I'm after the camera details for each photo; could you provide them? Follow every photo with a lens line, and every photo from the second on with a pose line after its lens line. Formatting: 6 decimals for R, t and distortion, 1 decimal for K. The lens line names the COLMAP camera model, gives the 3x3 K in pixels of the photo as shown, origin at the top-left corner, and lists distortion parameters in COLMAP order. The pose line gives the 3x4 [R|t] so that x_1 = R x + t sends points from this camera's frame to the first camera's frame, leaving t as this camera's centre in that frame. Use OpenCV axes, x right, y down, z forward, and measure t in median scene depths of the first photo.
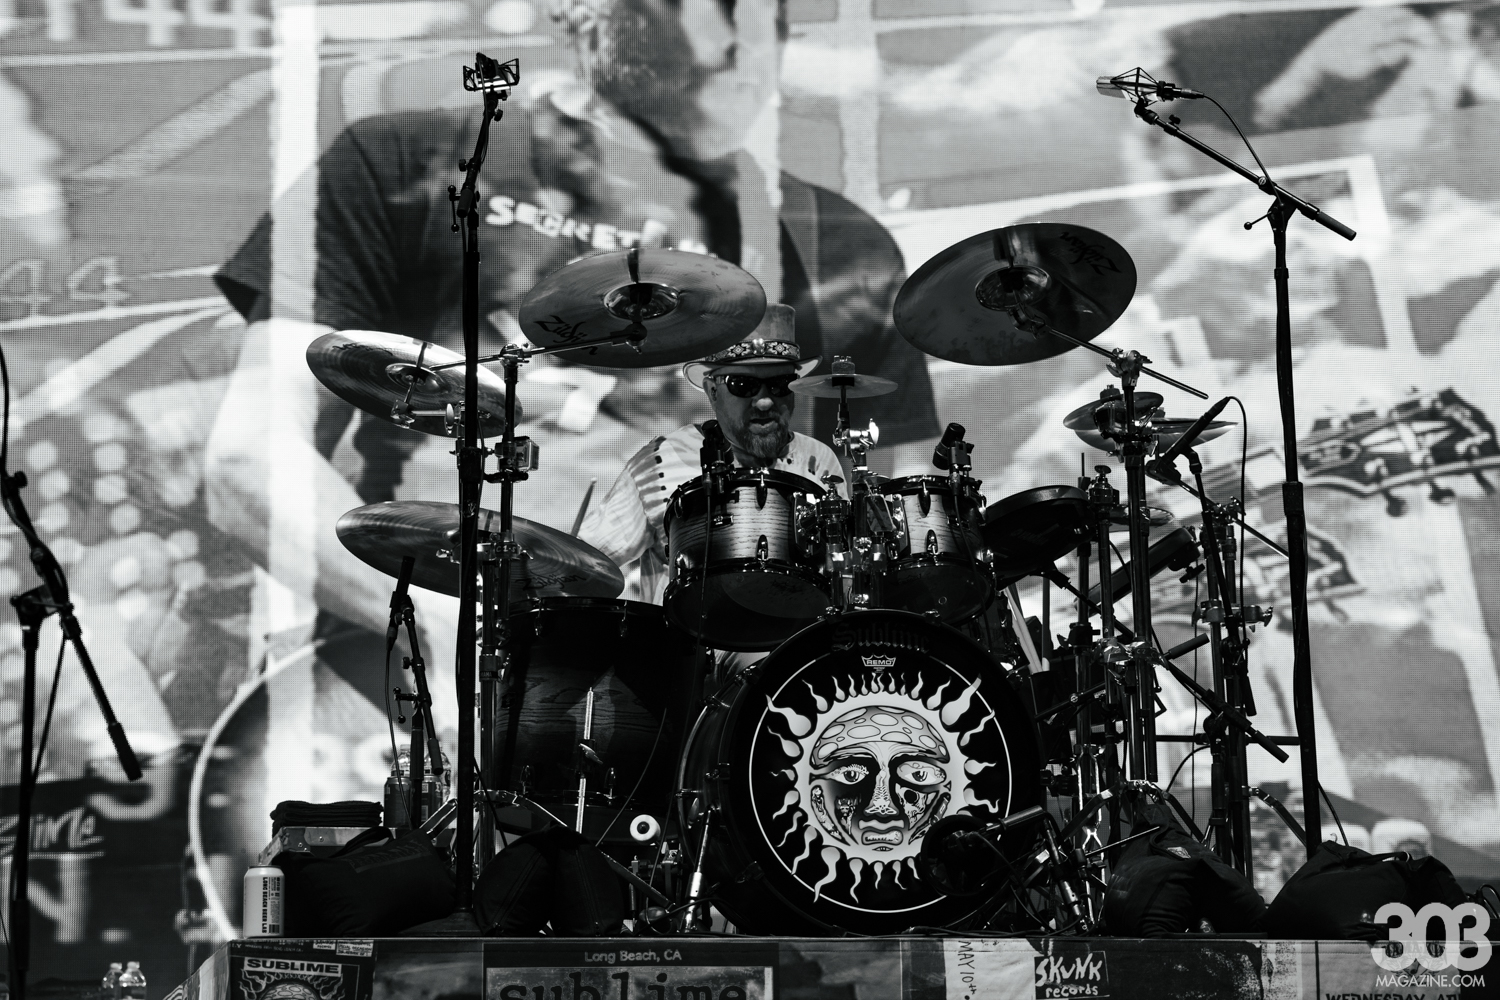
lens RADIAL K [[3711.0, 0, 757.2], [0, 3711.0, 504.9], [0, 0, 1]] dist [0.019543, 0.000000]
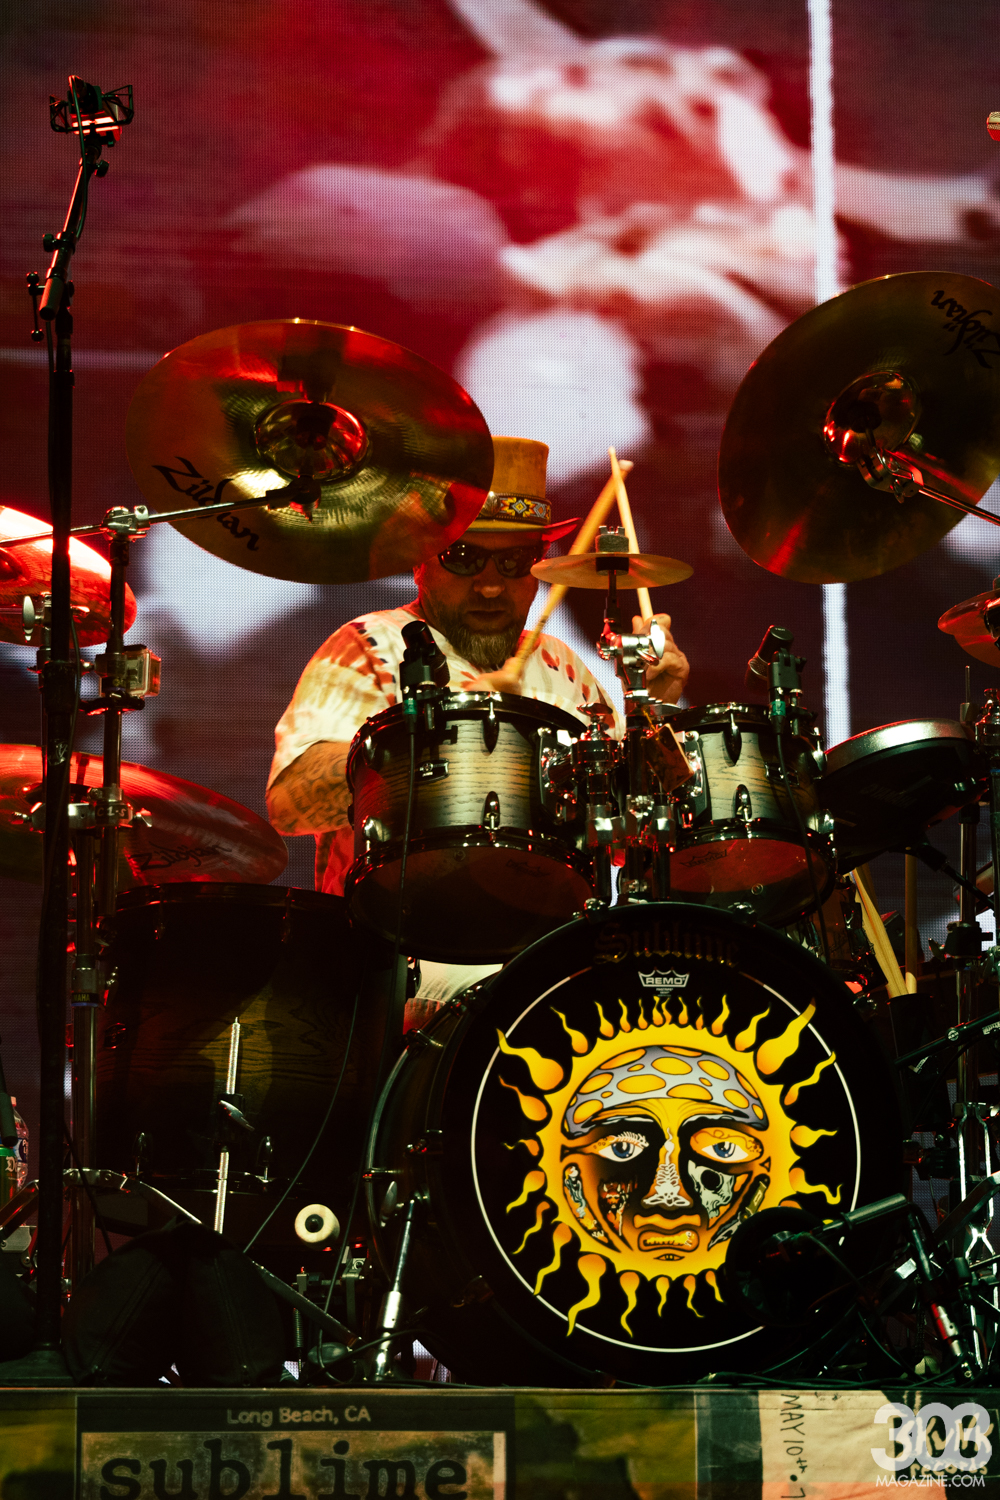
lens RADIAL K [[3711.0, 0, 490.1], [0, 3711.0, 742.0], [0, 0, 1]] dist [0.019543, 0.000000]
pose [[0.999998, 0.001842, 0.000794, 0.000580], [-0.001851, 0.999920, 0.012504, -0.009340], [-0.000771, -0.012506, 0.999922, 0.326498]]
